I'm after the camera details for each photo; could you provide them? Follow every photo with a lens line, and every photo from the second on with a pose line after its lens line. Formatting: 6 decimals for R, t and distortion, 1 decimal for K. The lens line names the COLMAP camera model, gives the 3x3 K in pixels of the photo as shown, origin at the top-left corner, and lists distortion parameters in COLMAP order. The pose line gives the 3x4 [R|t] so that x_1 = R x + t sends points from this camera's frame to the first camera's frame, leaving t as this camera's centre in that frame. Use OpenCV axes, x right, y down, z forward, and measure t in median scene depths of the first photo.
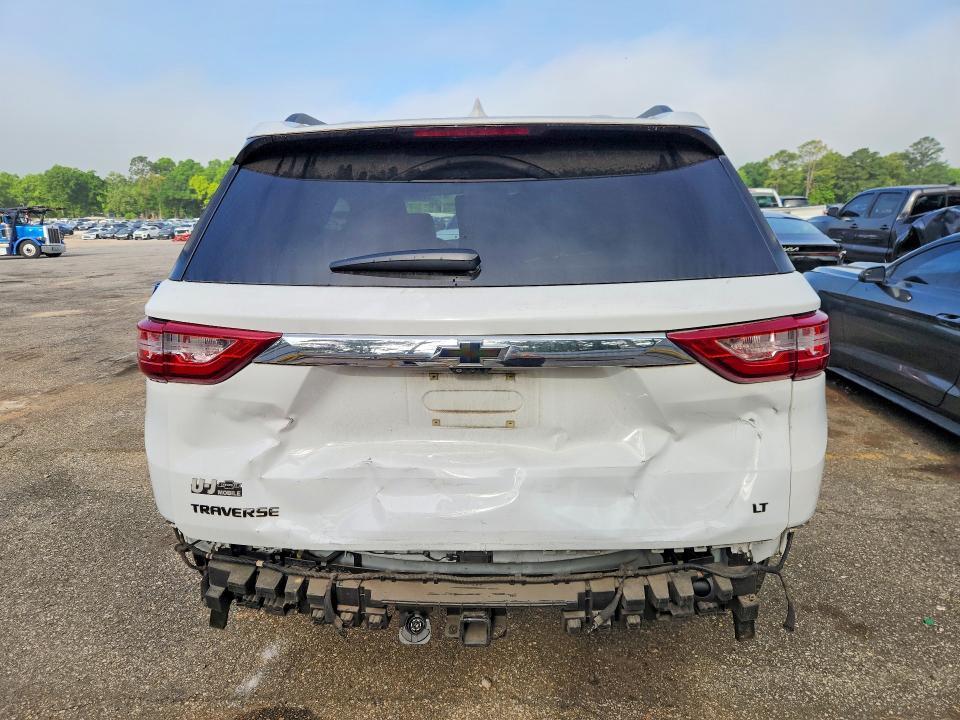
lens RADIAL K [[703.5, 0, 480.0], [0, 703.5, 360.0], [0, 0, 1]] dist [-0.004533, -0.002374]
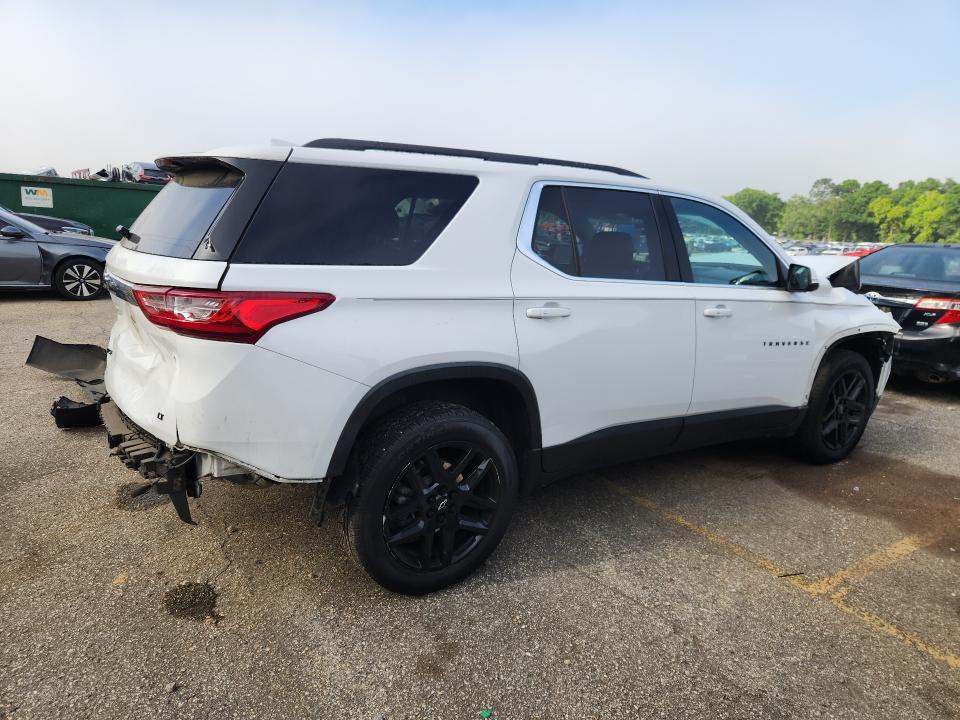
lens RADIAL K [[719.1, 0, 480.0], [0, 719.1, 360.0], [0, 0, 1]] dist [0.033996, -0.002769]
pose [[0.536696, 0.192957, -0.821416, 0.152470], [-0.222175, 0.971464, 0.083041, -0.015032], [0.814000, 0.137930, 0.564252, 0.050074]]
